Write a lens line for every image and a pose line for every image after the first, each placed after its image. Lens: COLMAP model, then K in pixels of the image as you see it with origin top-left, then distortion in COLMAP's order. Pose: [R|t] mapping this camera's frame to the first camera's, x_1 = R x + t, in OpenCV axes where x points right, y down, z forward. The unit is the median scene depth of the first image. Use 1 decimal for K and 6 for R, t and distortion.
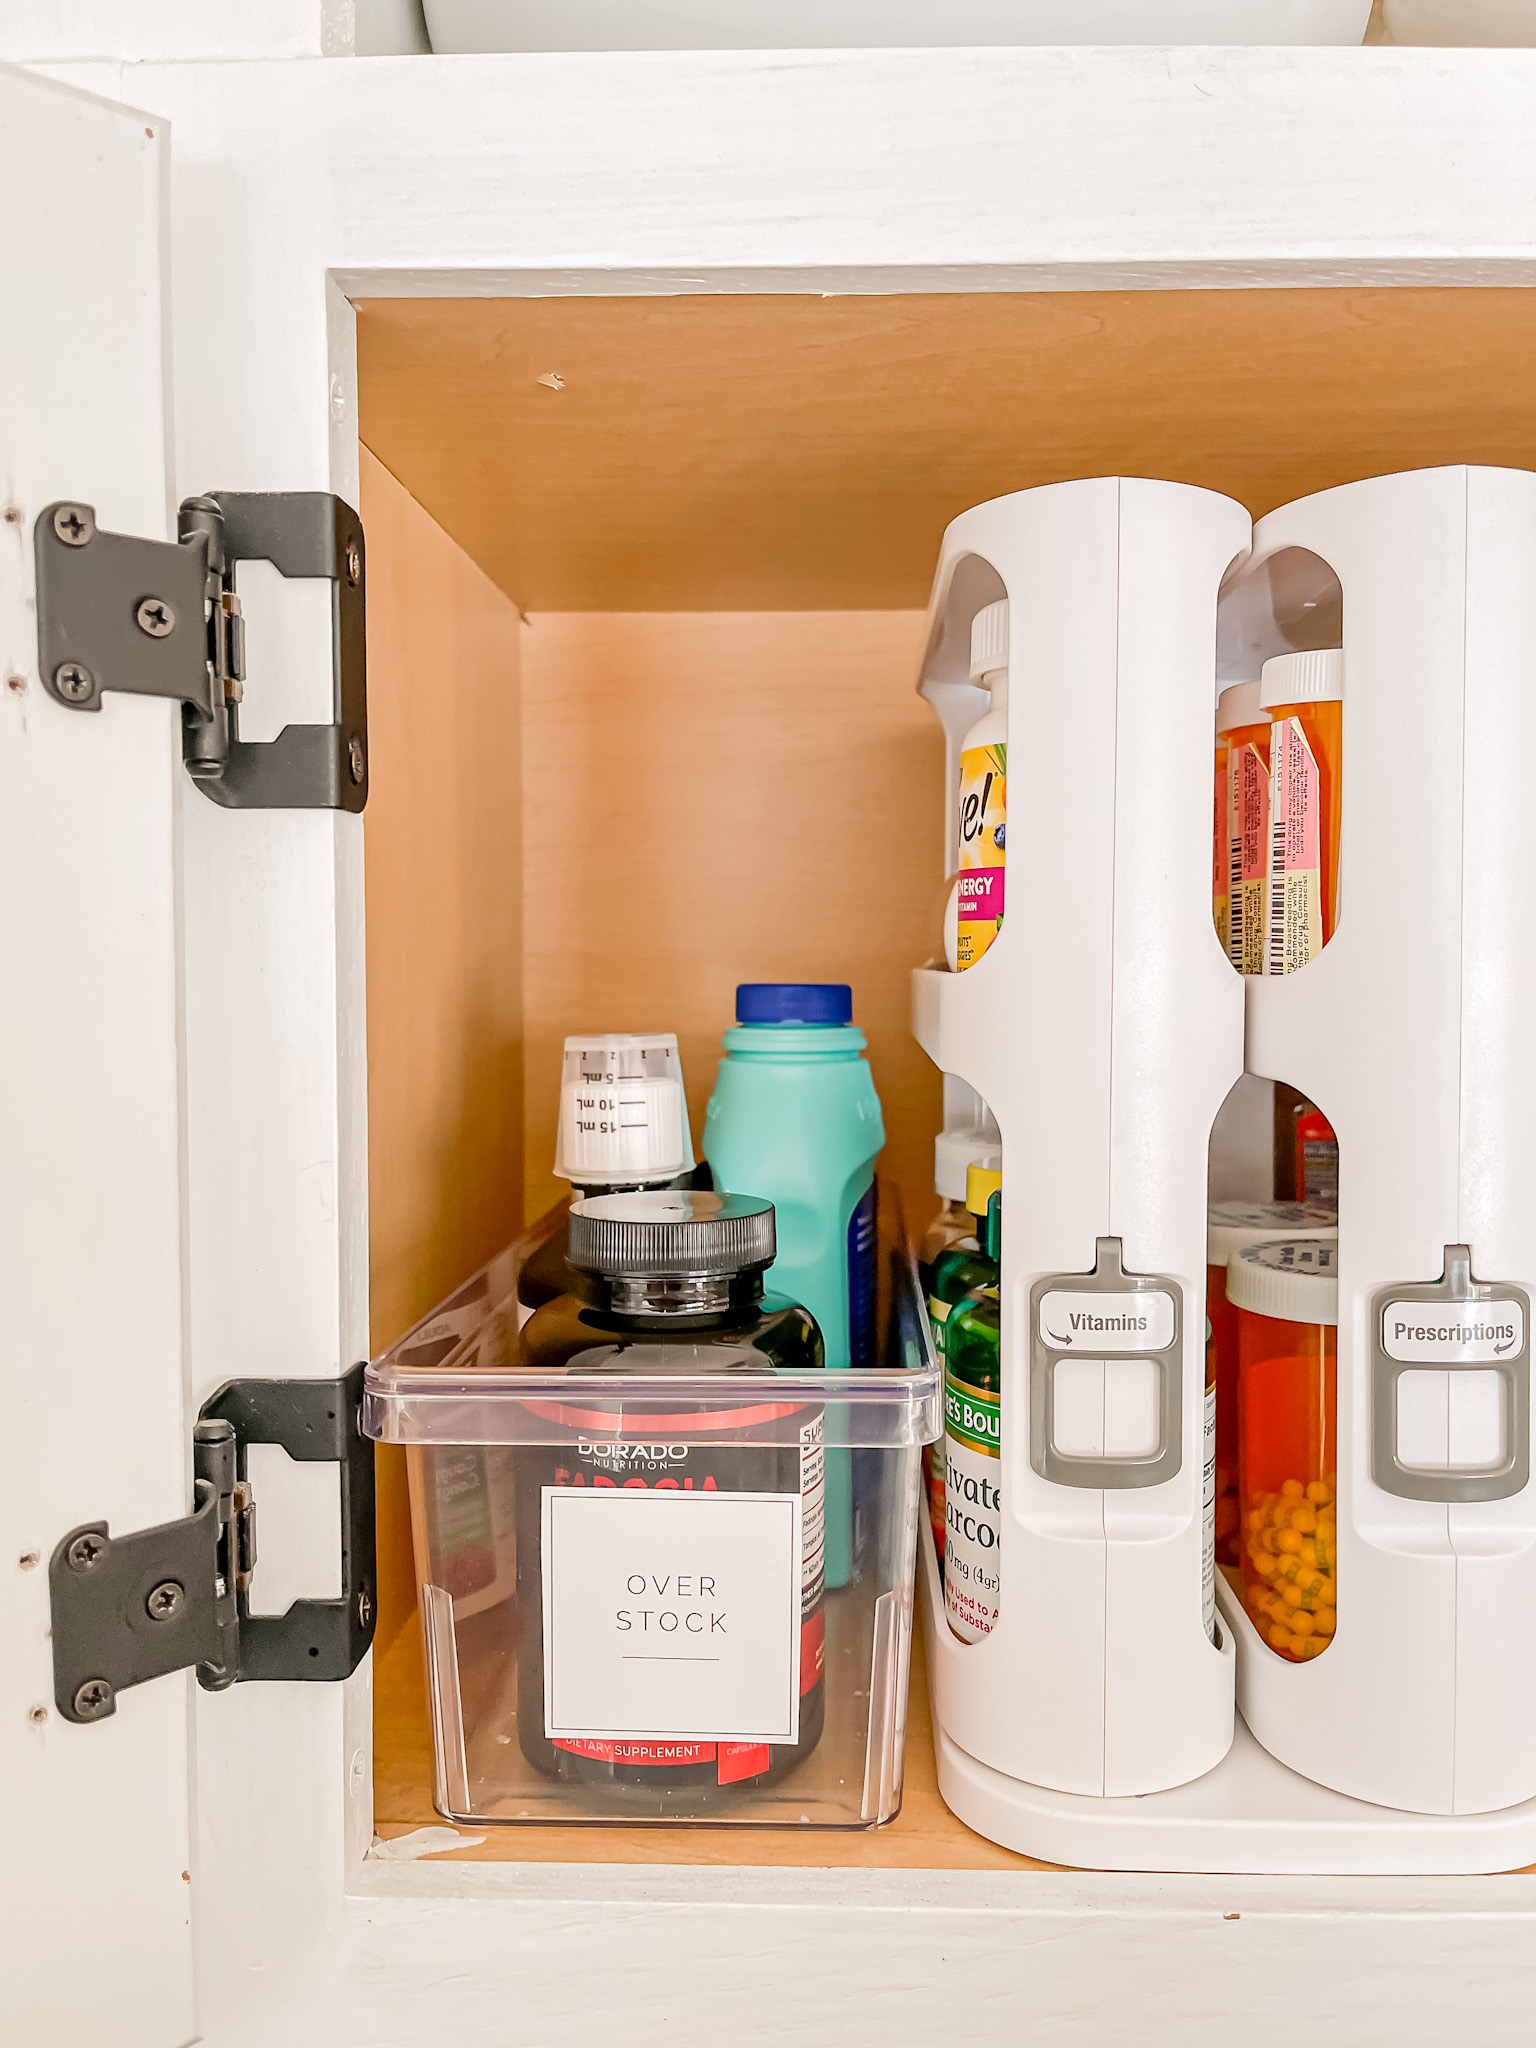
lens RADIAL K [[1524.1, 0, 744.0], [0, 1524.1, 999.4], [0, 0, 1]] dist [0.038532, -0.016479]
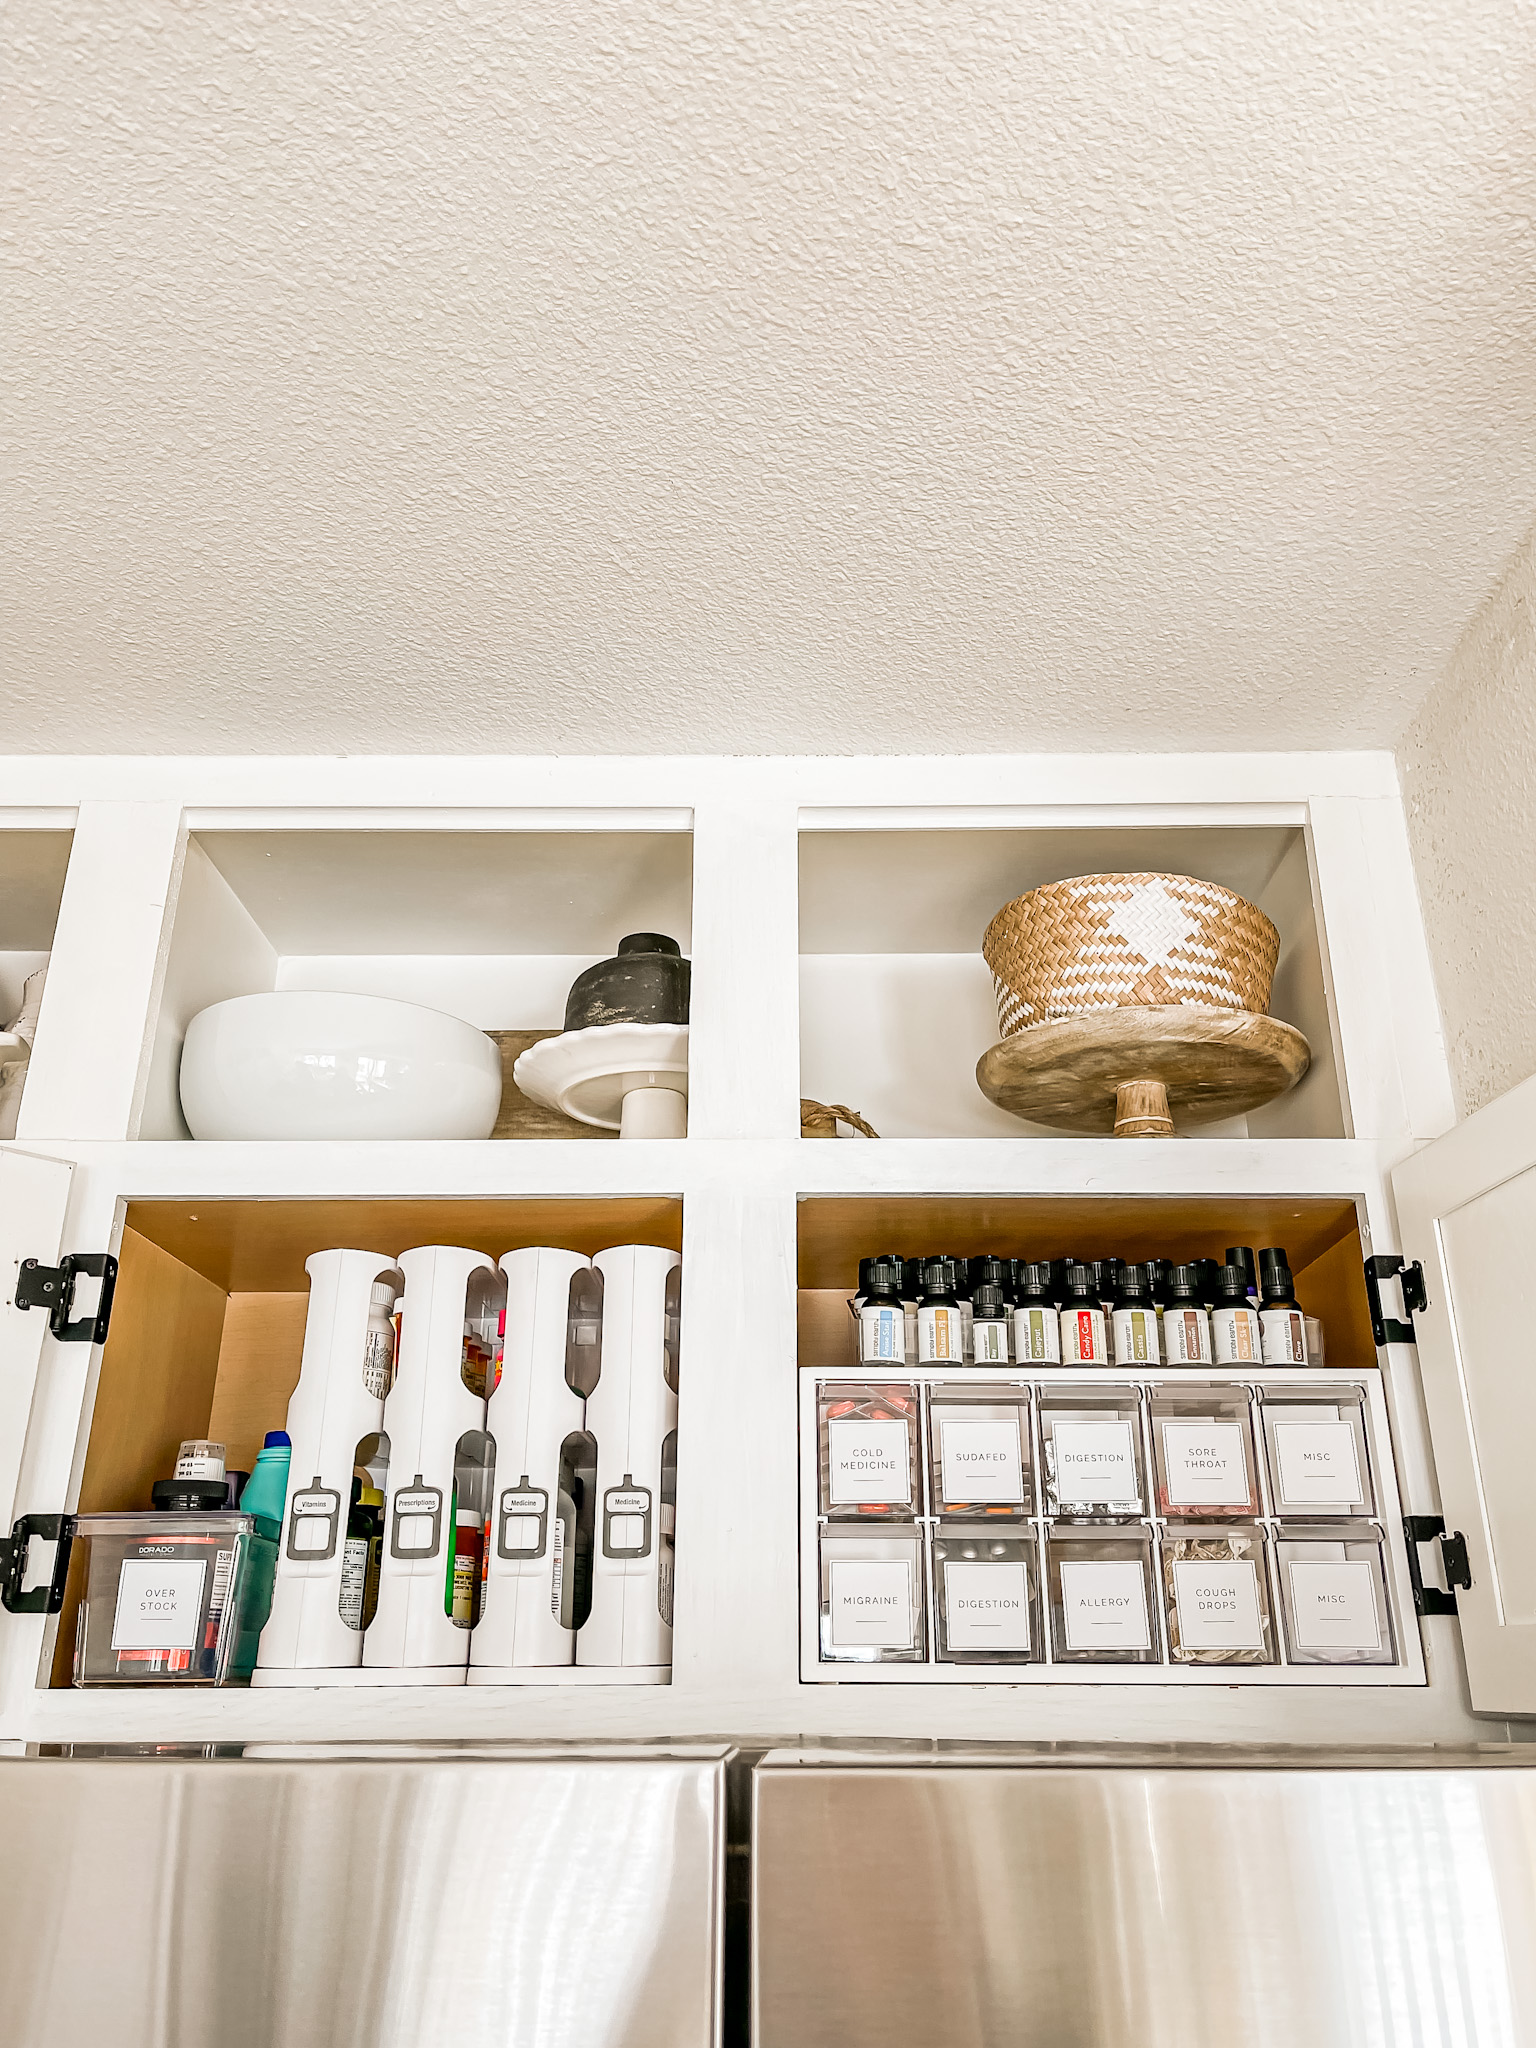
lens RADIAL K [[1524.1, 0, 762.7], [0, 1524.1, 1026.4], [0, 0, 1]] dist [0.038532, -0.016479]
pose [[0.999504, 0.007169, 0.030649, 1.118962], [0.006372, 0.907477, -0.420054, 0.687664], [-0.030825, 0.420041, 0.906981, -2.463126]]
